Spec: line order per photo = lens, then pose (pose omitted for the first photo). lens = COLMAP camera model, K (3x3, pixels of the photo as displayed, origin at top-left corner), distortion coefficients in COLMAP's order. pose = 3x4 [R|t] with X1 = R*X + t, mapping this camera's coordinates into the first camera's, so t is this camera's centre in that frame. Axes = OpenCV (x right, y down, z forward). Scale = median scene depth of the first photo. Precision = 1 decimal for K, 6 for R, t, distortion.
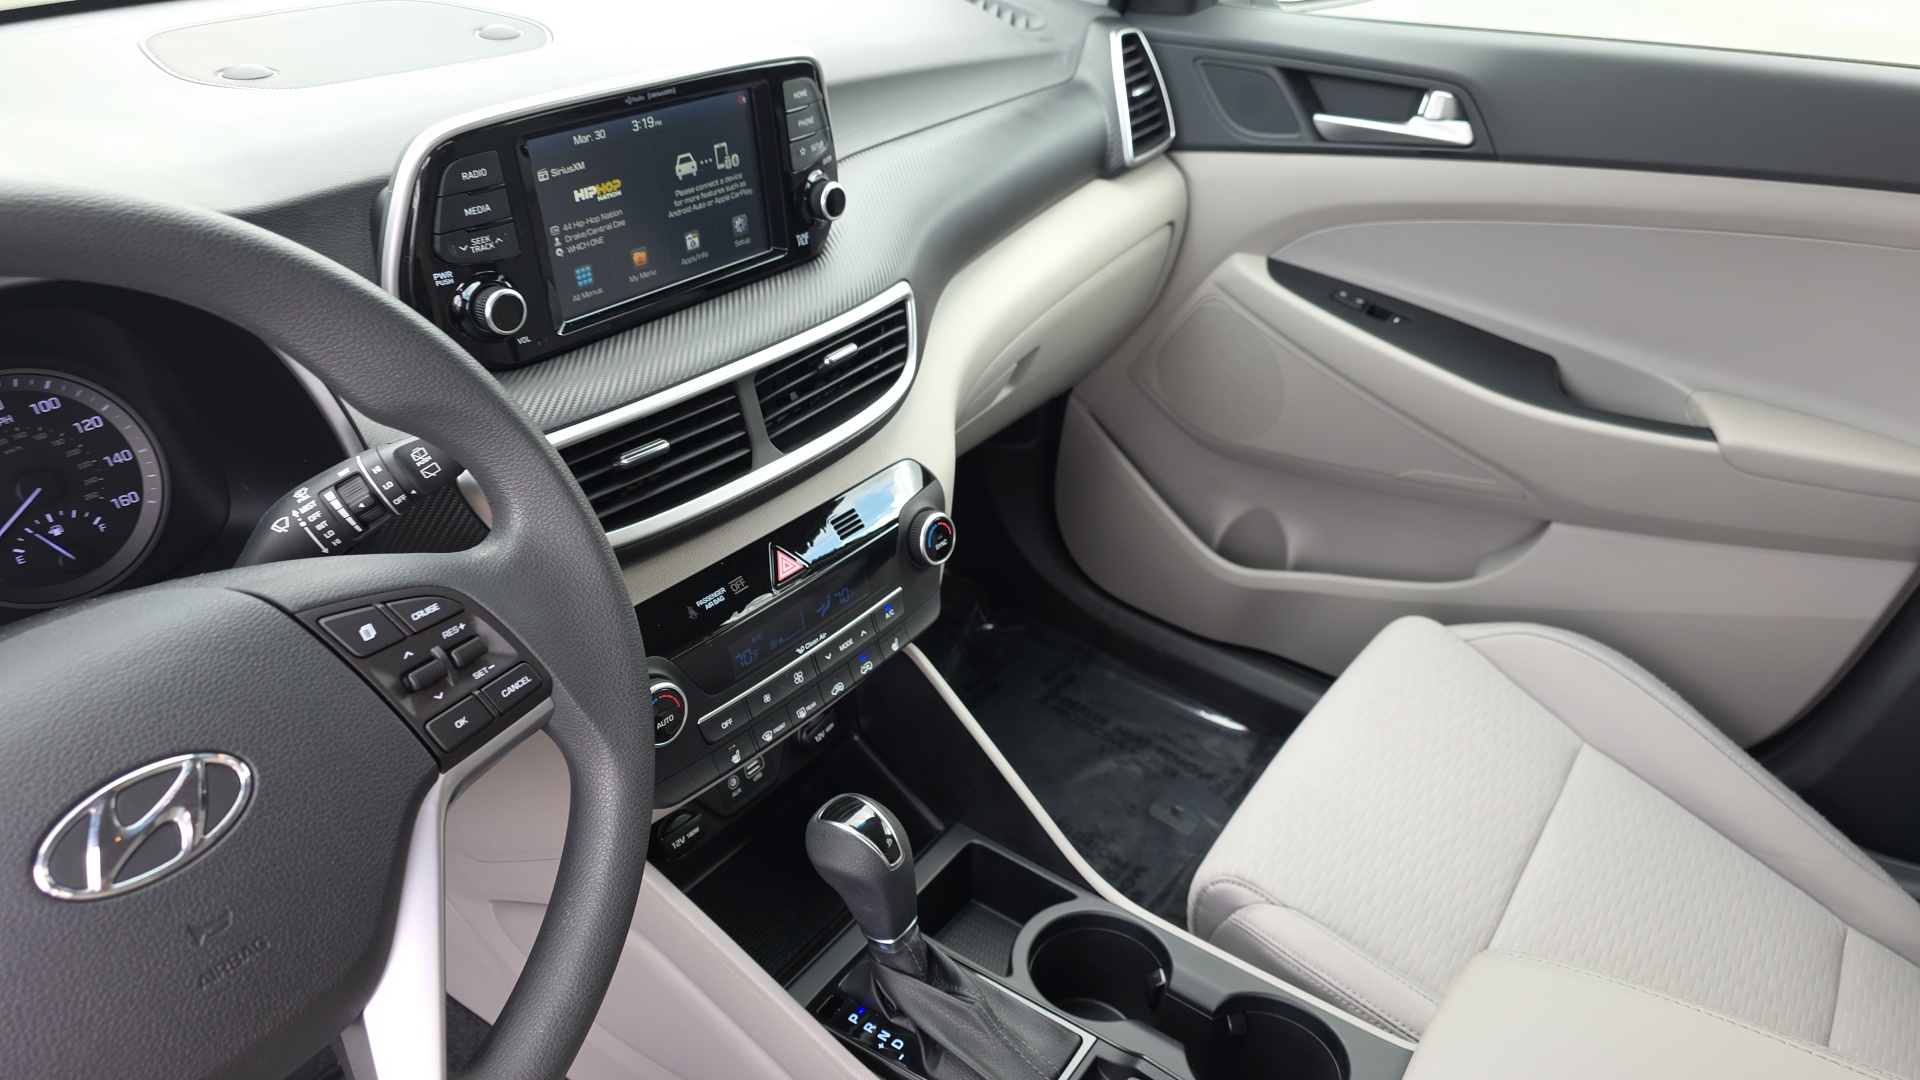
lens RADIAL K [[1313.3, 0, 960.0], [0, 1313.3, 540.0], [0, 0, 1]] dist [0.053186, -0.057930]
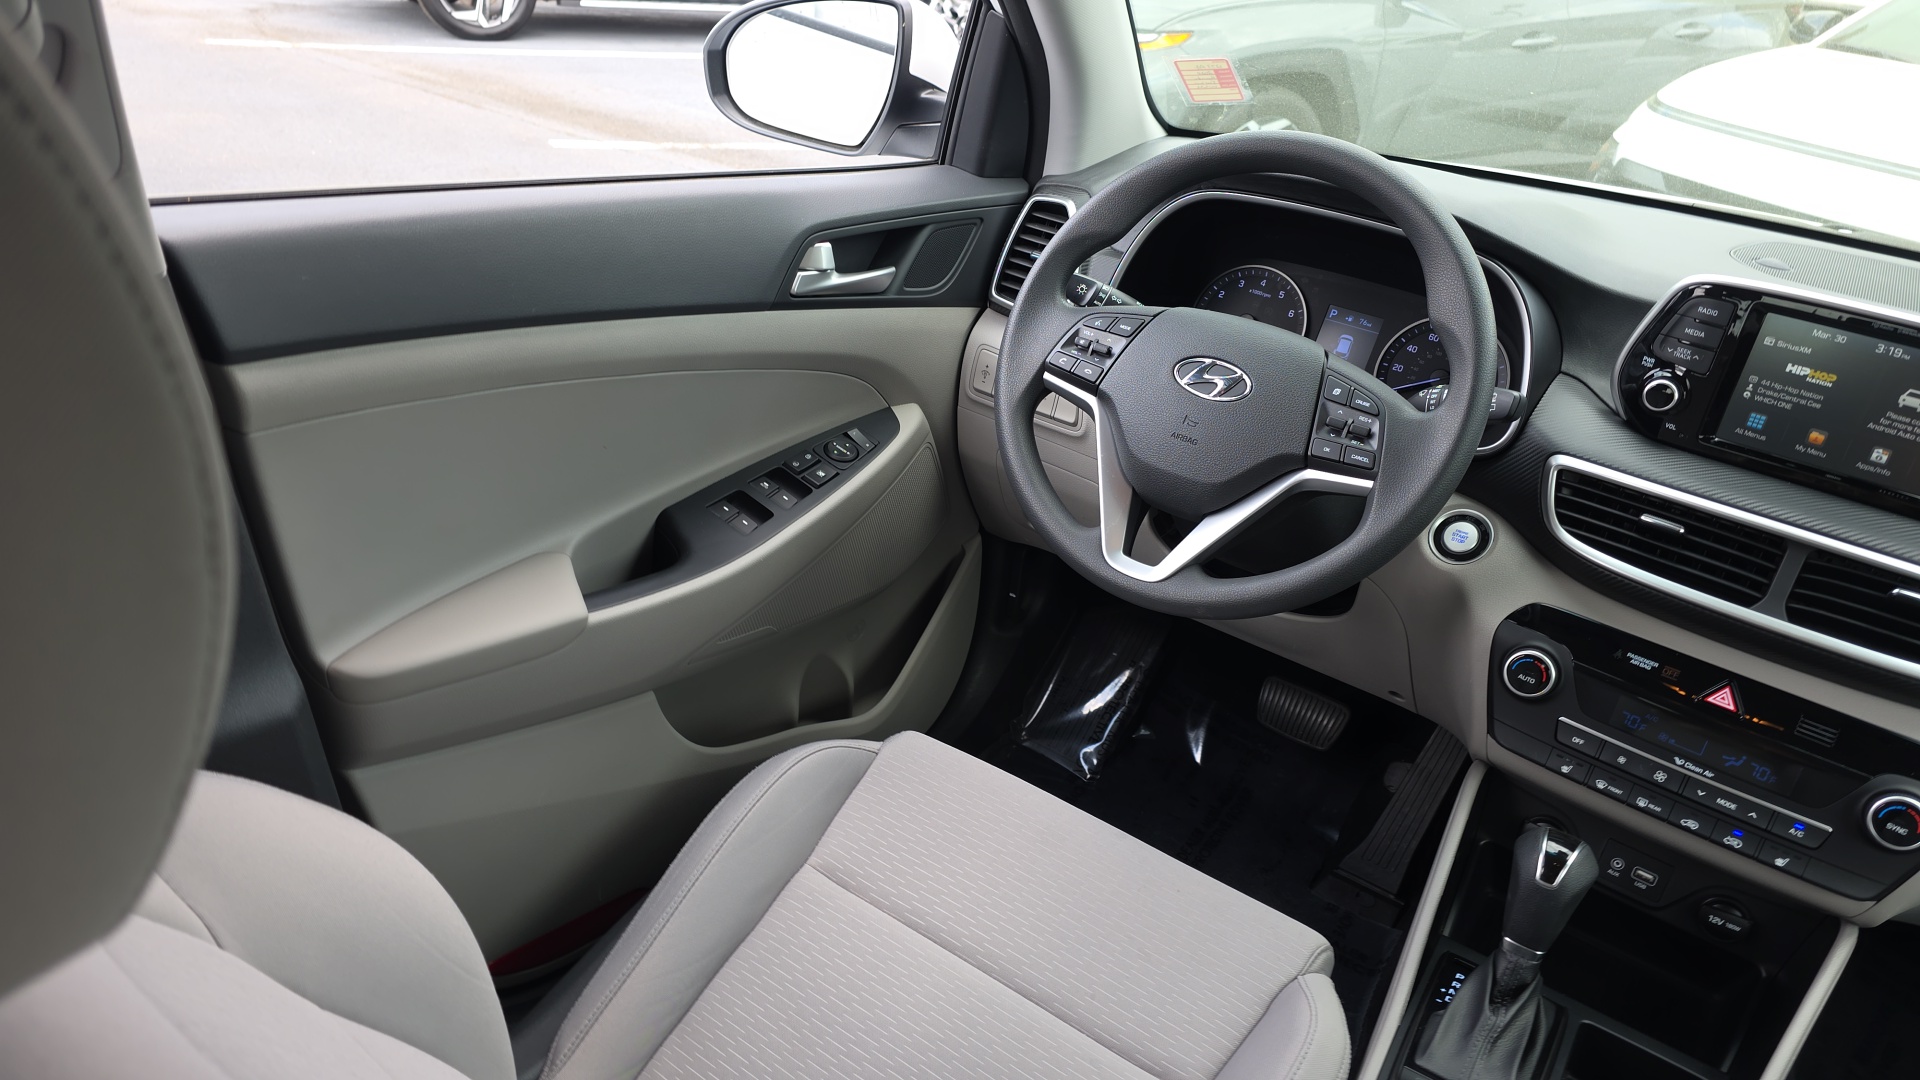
lens RADIAL K [[1301.3, 0, 927.4], [0, 1301.3, 544.3], [0, 0, 1]] dist [0.040205, -0.039440]
pose [[0.011147, 0.419518, -0.907678, 0.900853], [-0.627683, 0.709550, 0.320238, -0.008489], [0.778389, 0.566165, 0.271234, 0.046984]]
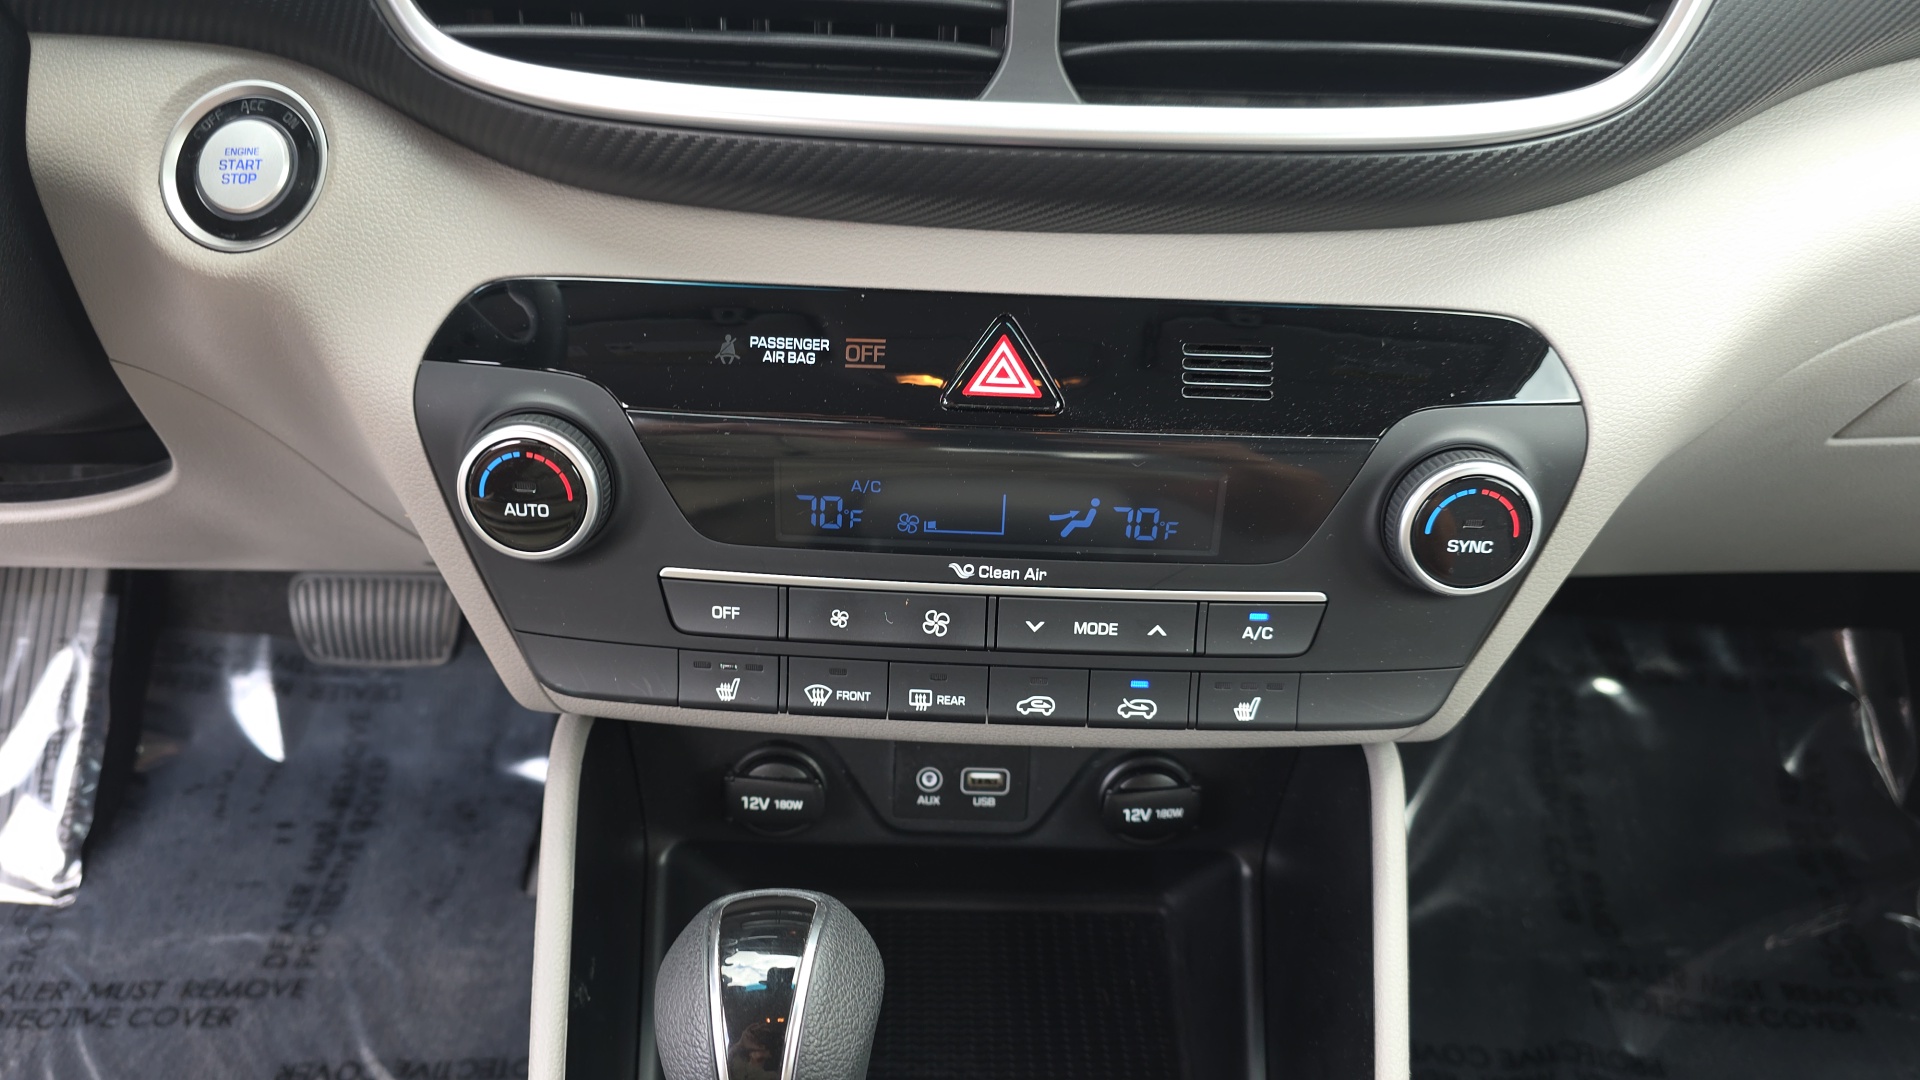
lens RADIAL K [[1319.9, 0, 950.2], [0, 1319.9, 537.1], [0, 0, 1]] dist [0.089933, -0.167456]
pose [[0.596084, 0.435926, -0.674279, 0.177695], [-0.432328, 0.881907, 0.187967, -0.007413], [0.676591, 0.179466, 0.714154, 0.712203]]
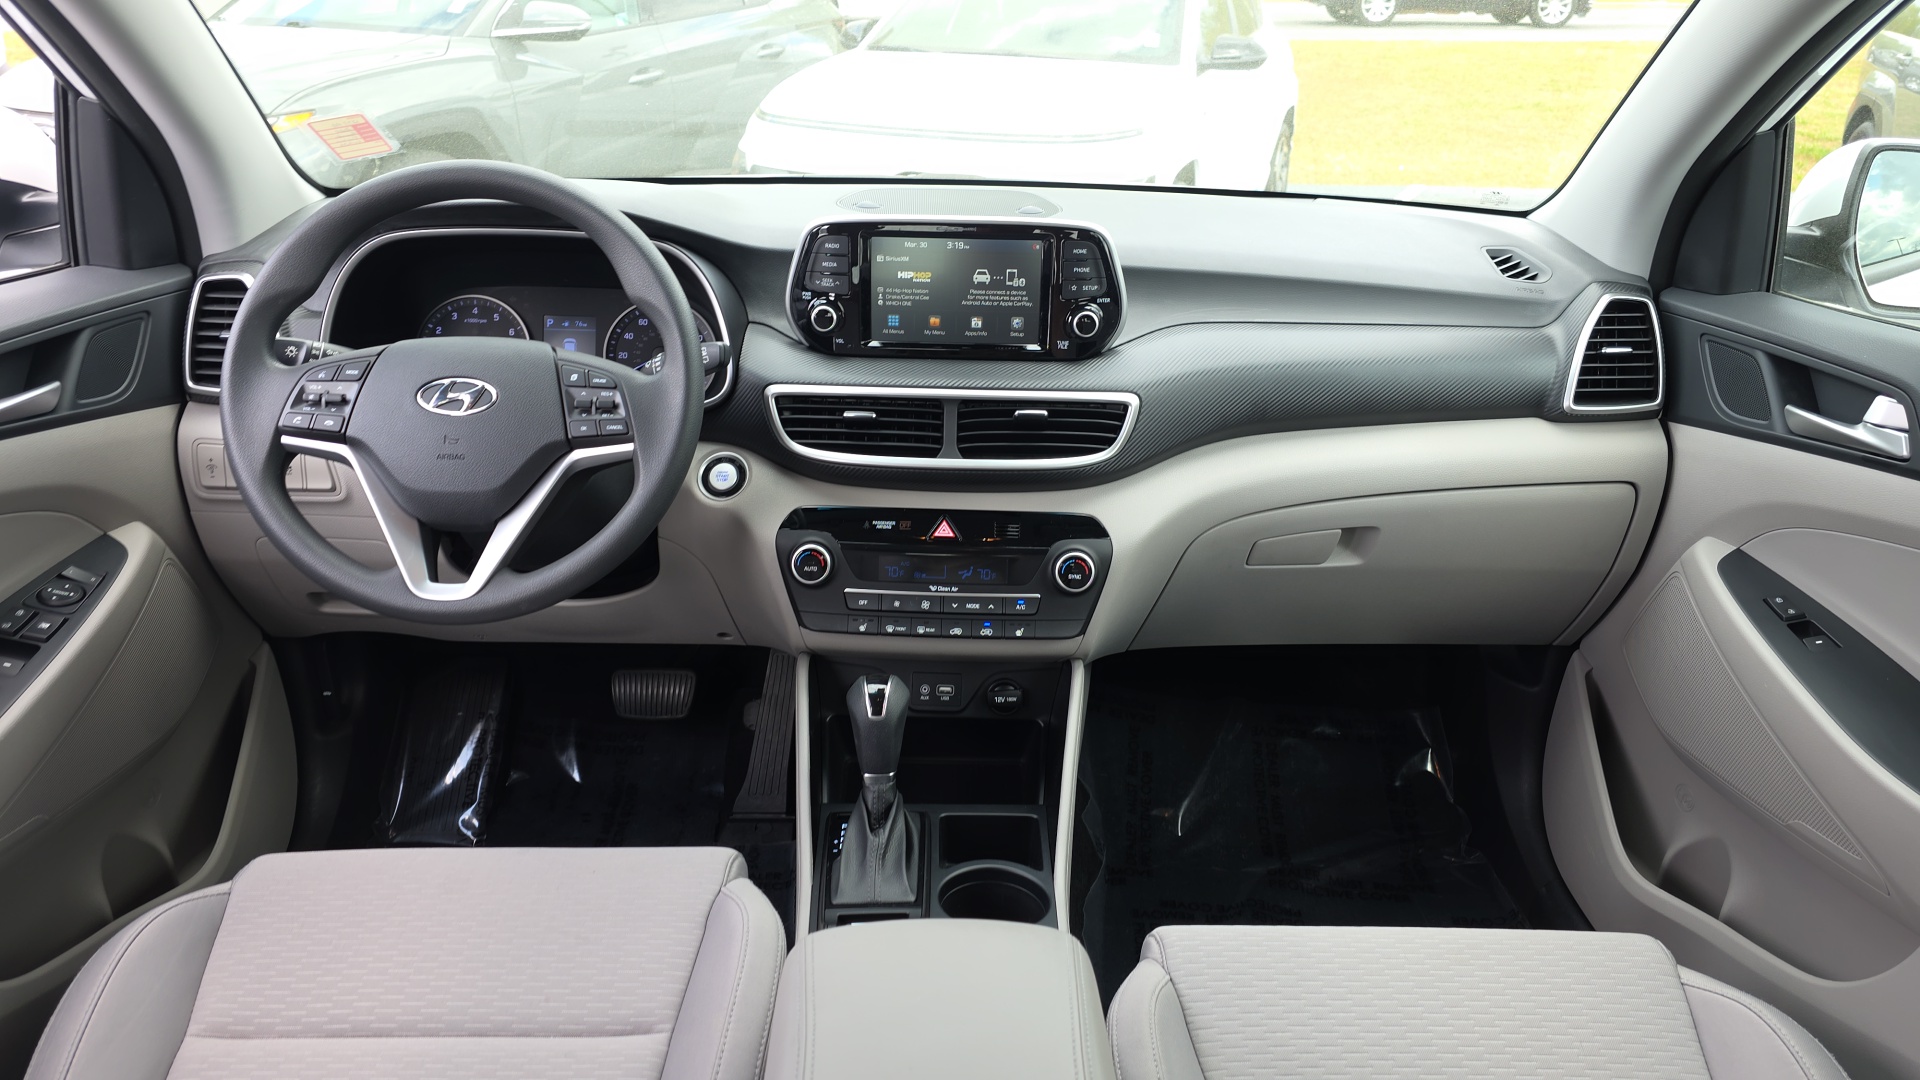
lens RADIAL K [[1296.2, 0, 958.2], [0, 1296.2, 525.5], [0, 0, 1]] dist [0.080201, -0.073664]
pose [[0.598410, 0.267048, -0.755375, 1.040706], [-0.425911, 0.904594, -0.017606, 0.034693], [0.678606, 0.332258, 0.655056, 0.029021]]
